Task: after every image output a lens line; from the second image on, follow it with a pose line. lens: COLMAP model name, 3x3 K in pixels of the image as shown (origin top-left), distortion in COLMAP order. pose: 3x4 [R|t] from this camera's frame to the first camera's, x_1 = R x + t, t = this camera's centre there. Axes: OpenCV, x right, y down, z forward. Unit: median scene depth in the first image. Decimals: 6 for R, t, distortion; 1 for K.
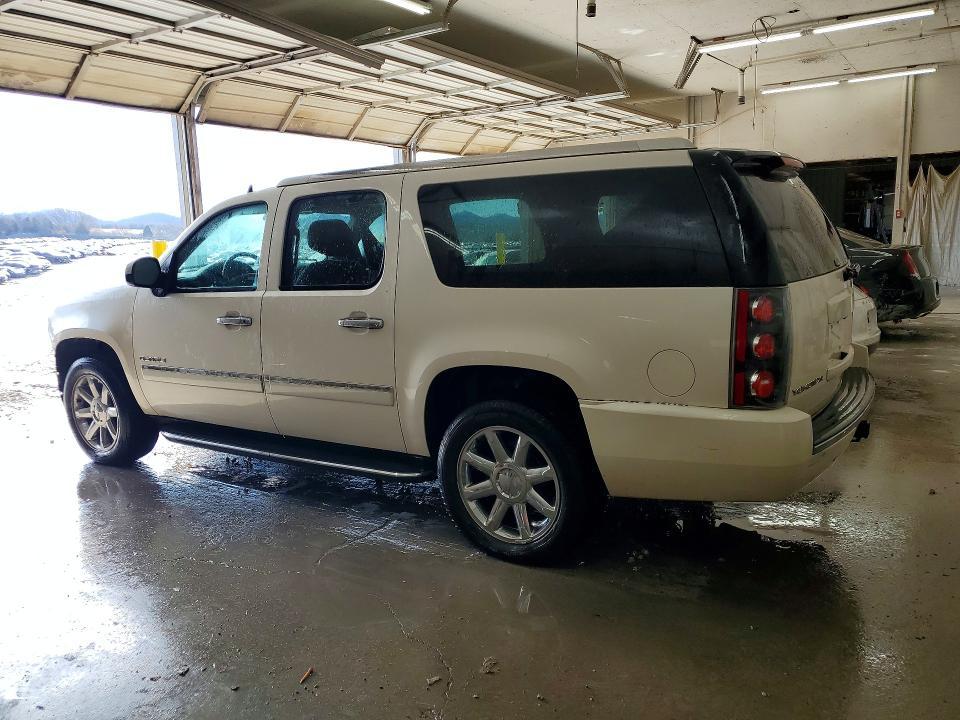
lens RADIAL K [[775.5, 0, 480.0], [0, 775.5, 360.0], [0, 0, 1]] dist [0.052862, -0.006369]
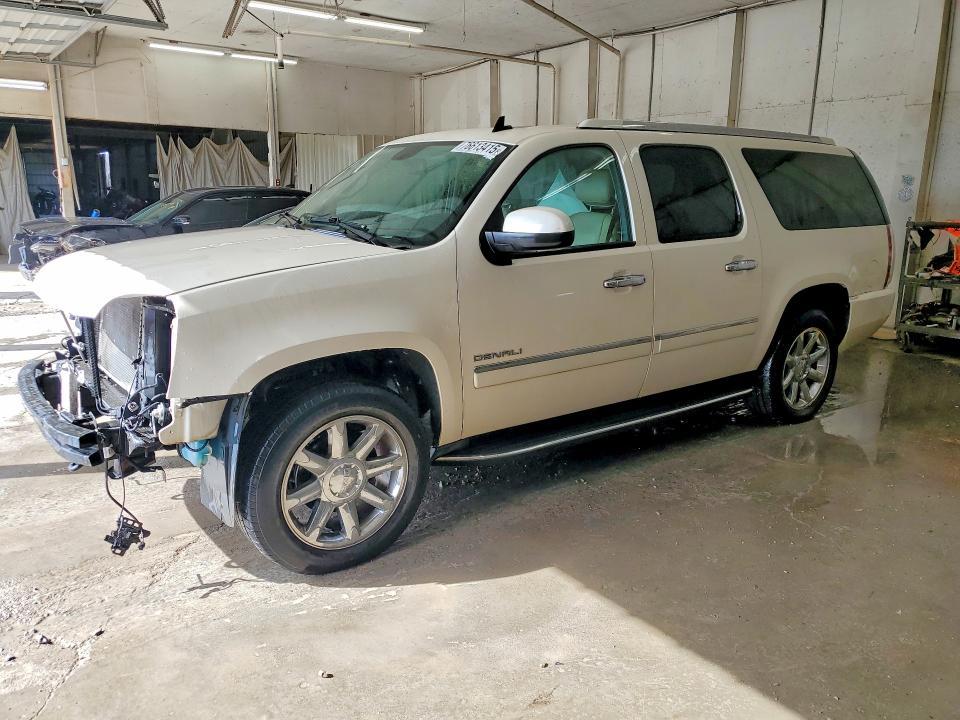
lens RADIAL K [[775.5, 0, 480.0], [0, 775.5, 360.0], [0, 0, 1]] dist [0.052862, -0.006369]
pose [[0.313674, -0.170105, 0.934170, -0.991641], [0.132475, 0.982040, 0.134340, -0.085424], [-0.940244, 0.081615, 0.330575, 0.718192]]
